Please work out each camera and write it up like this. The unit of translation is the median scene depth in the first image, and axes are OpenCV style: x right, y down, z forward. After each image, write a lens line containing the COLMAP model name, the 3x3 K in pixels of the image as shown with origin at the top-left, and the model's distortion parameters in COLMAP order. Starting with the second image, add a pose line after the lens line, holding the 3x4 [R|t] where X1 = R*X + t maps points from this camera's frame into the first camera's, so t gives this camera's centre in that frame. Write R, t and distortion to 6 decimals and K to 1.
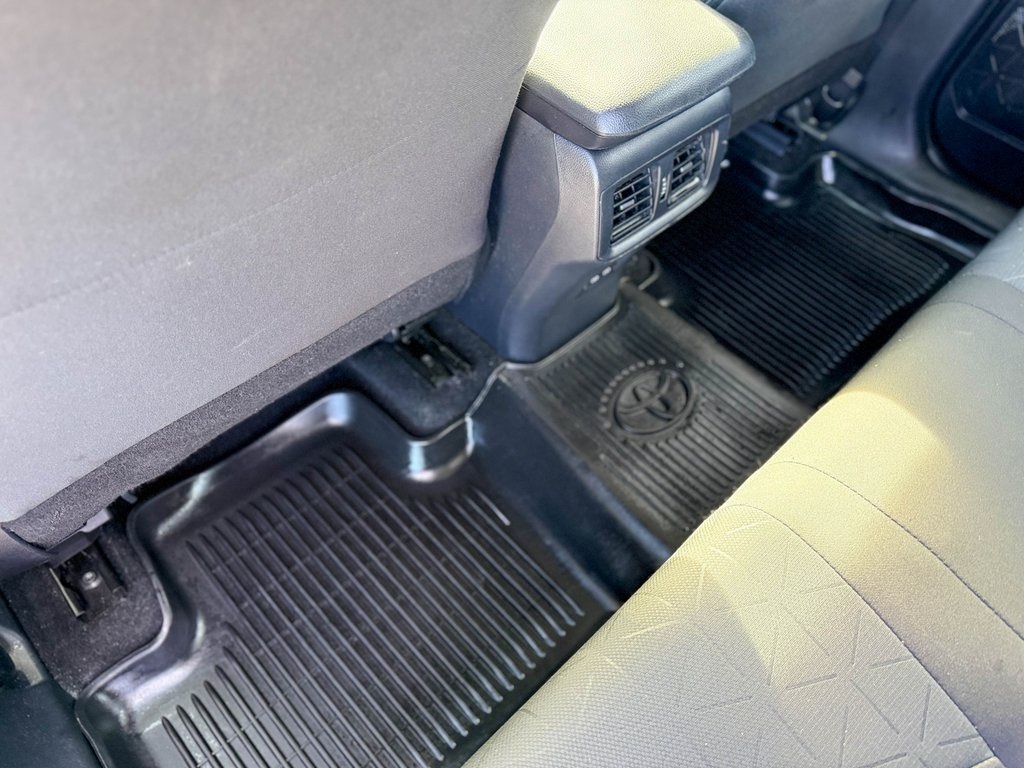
lens RADIAL K [[731.4, 0, 506.0], [0, 731.4, 396.6], [0, 0, 1]] dist [0.103781, -0.164329]
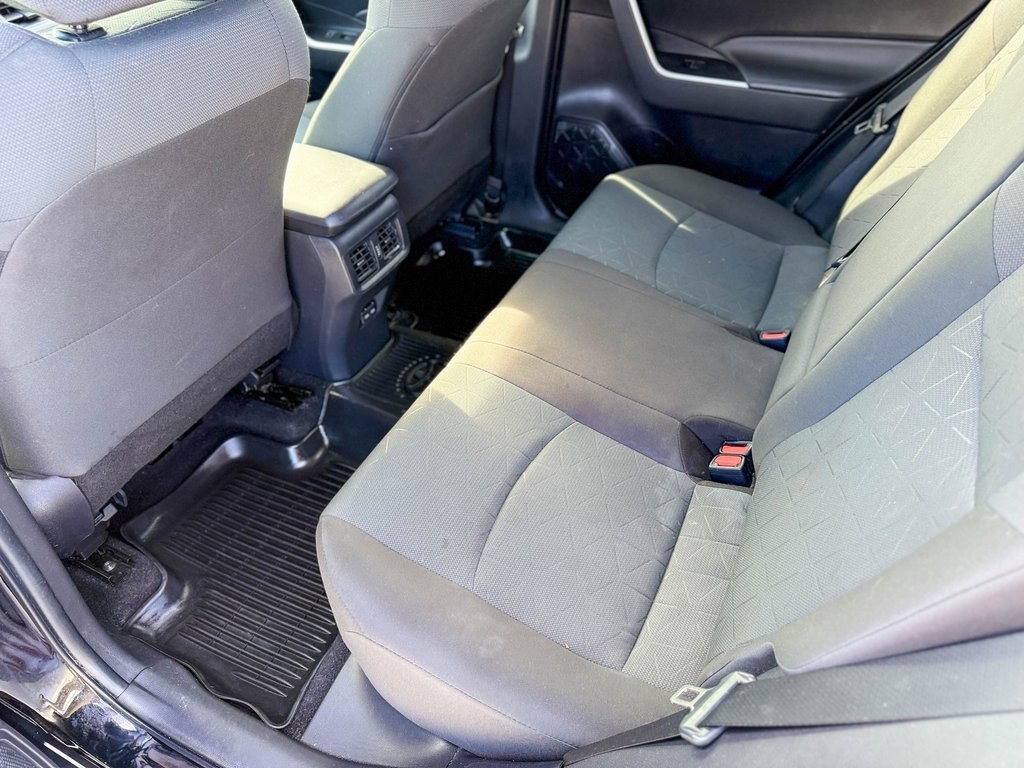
lens RADIAL K [[731.4, 0, 506.0], [0, 731.4, 396.6], [0, 0, 1]] dist [0.103781, -0.164329]
pose [[0.928955, -0.304495, 0.210537, 0.006046], [0.341877, 0.923795, -0.172402, 0.399462], [-0.141997, 0.232132, 0.962264, -0.618833]]
